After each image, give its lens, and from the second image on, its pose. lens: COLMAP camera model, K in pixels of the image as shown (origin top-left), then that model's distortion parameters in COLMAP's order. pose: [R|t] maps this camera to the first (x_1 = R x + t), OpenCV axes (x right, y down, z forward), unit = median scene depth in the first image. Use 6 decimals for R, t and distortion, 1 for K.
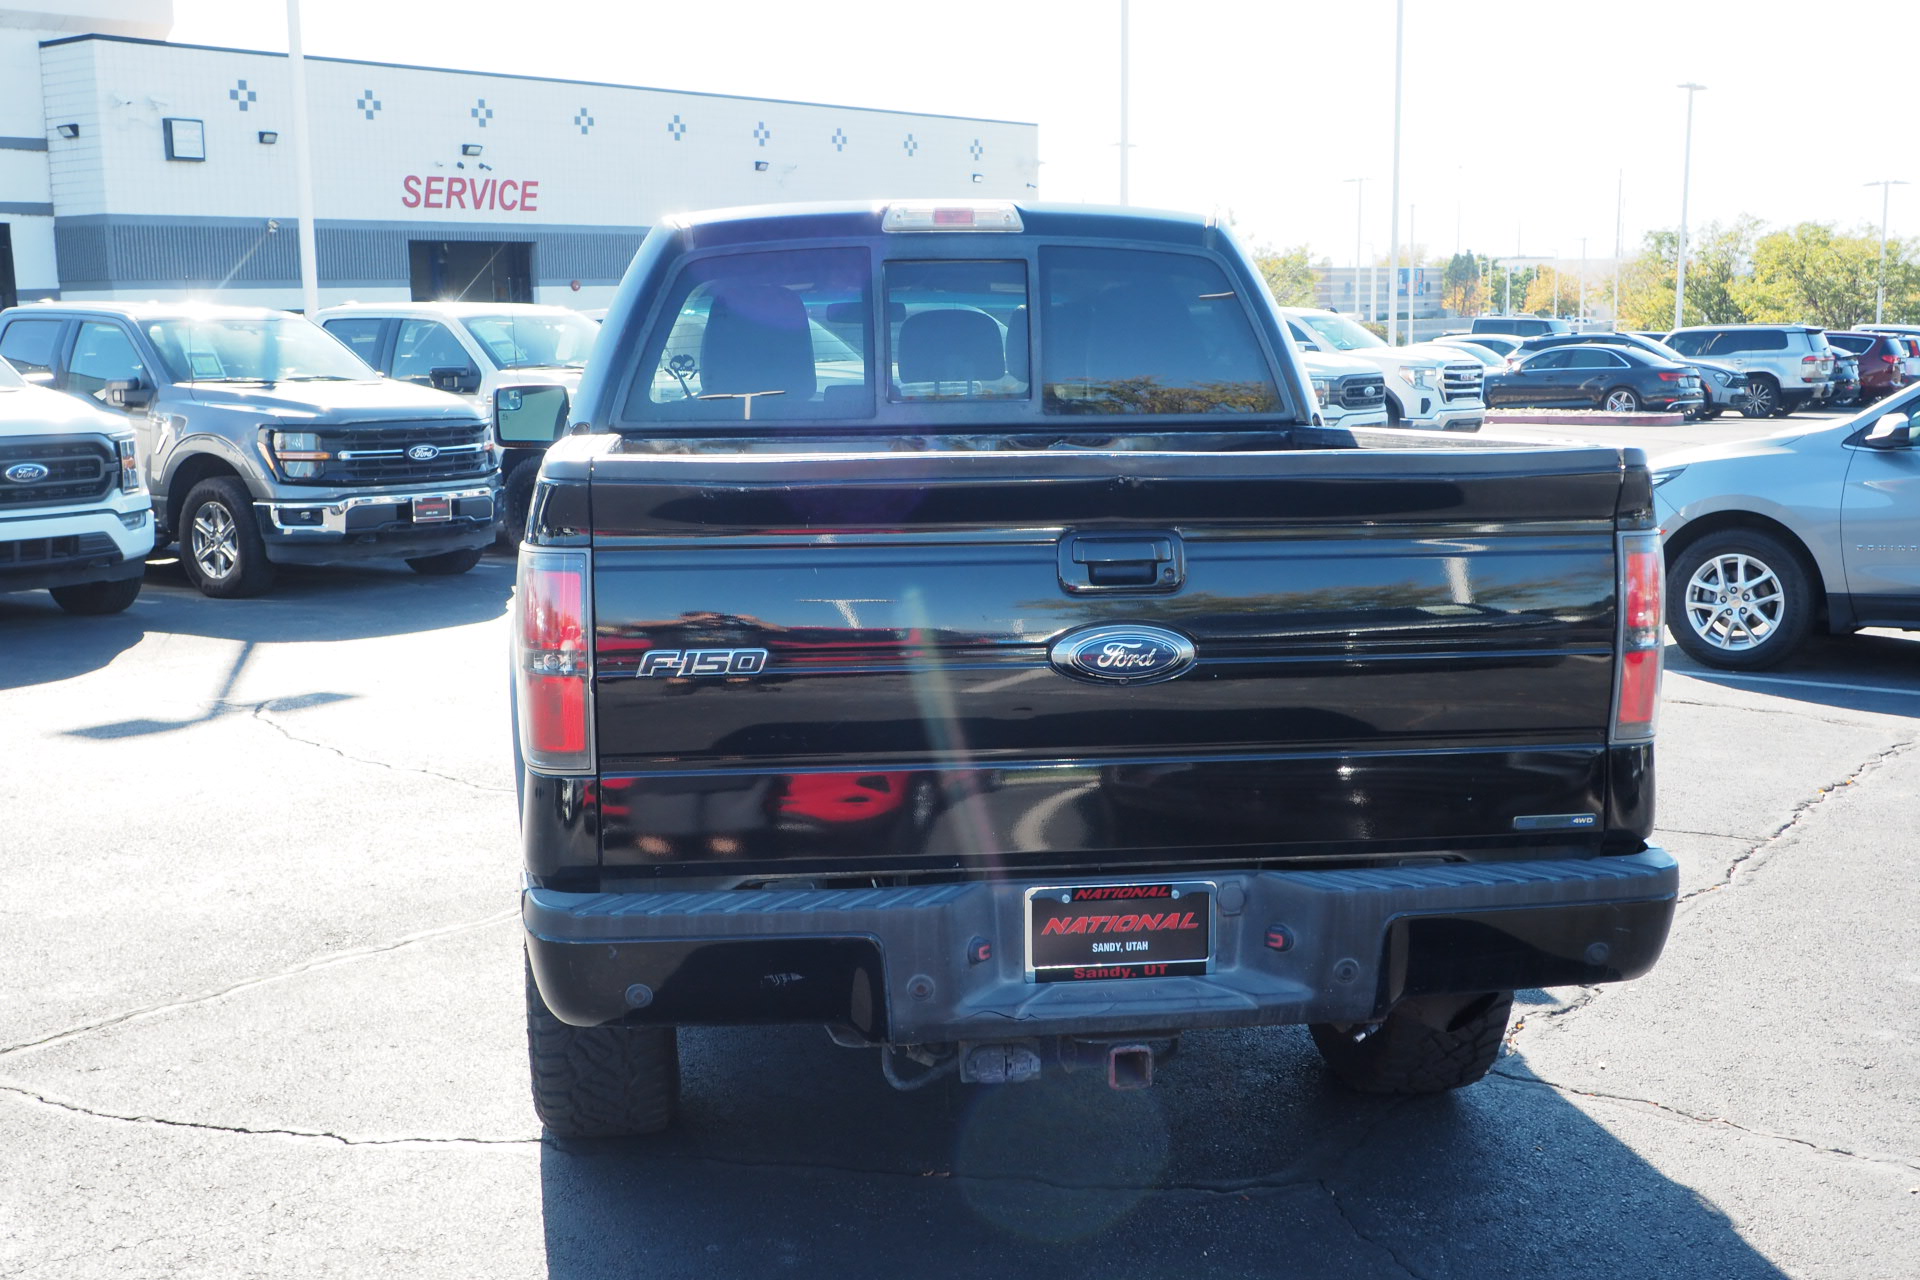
lens RADIAL K [[2110.2, 0, 946.0], [0, 2110.2, 657.6], [0, 0, 1]] dist [-0.002550, 0.000000]
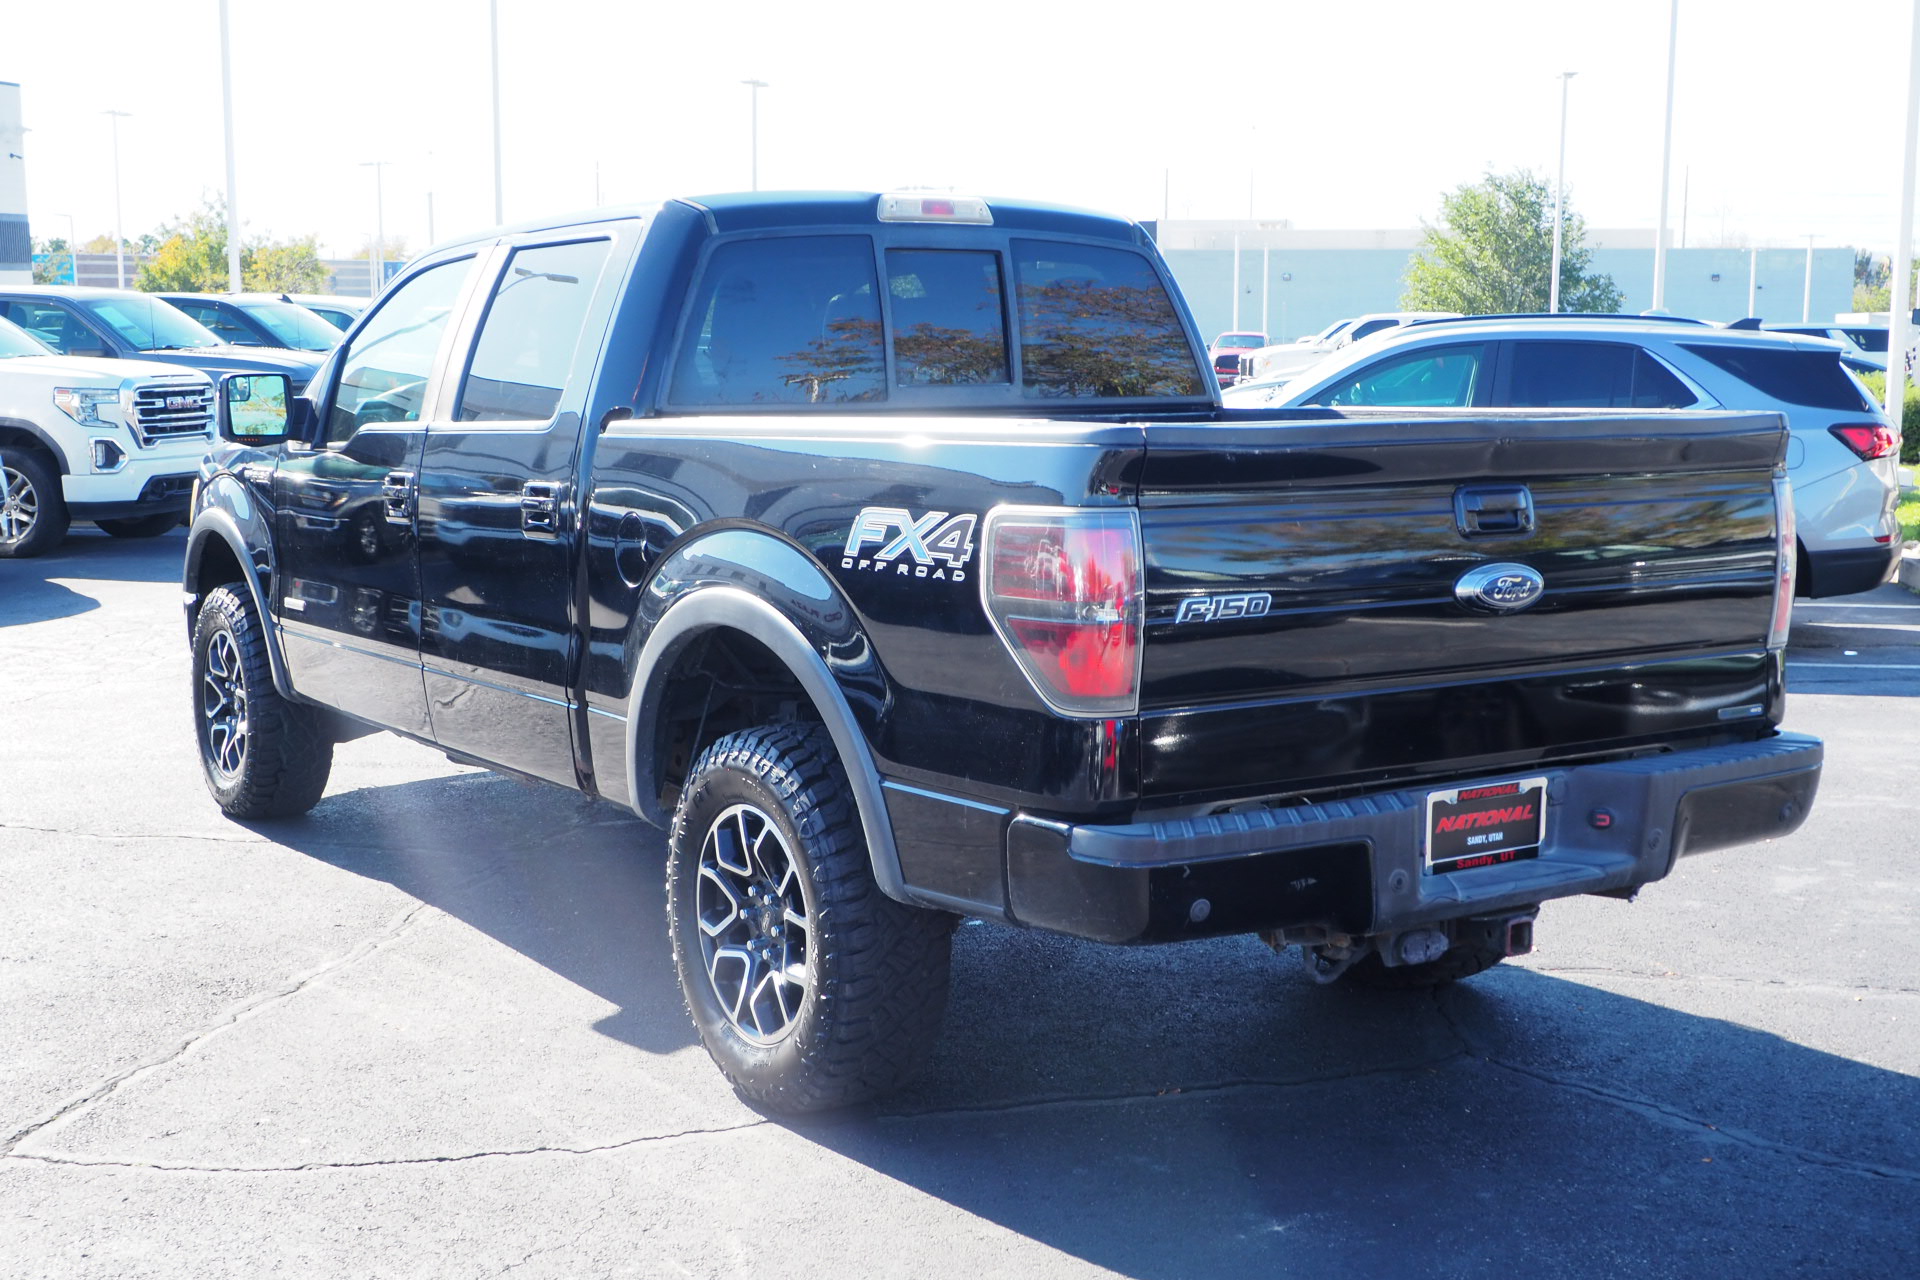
lens RADIAL K [[2322.0, 0, 961.0], [0, 2322.0, 629.5], [0, 0, 1]] dist [-0.002884, 0.000000]
pose [[0.902472, -0.045789, 0.428308, -0.575899], [0.056805, 0.998301, -0.012967, 0.016448], [-0.426987, 0.036032, 0.903540, -0.038535]]
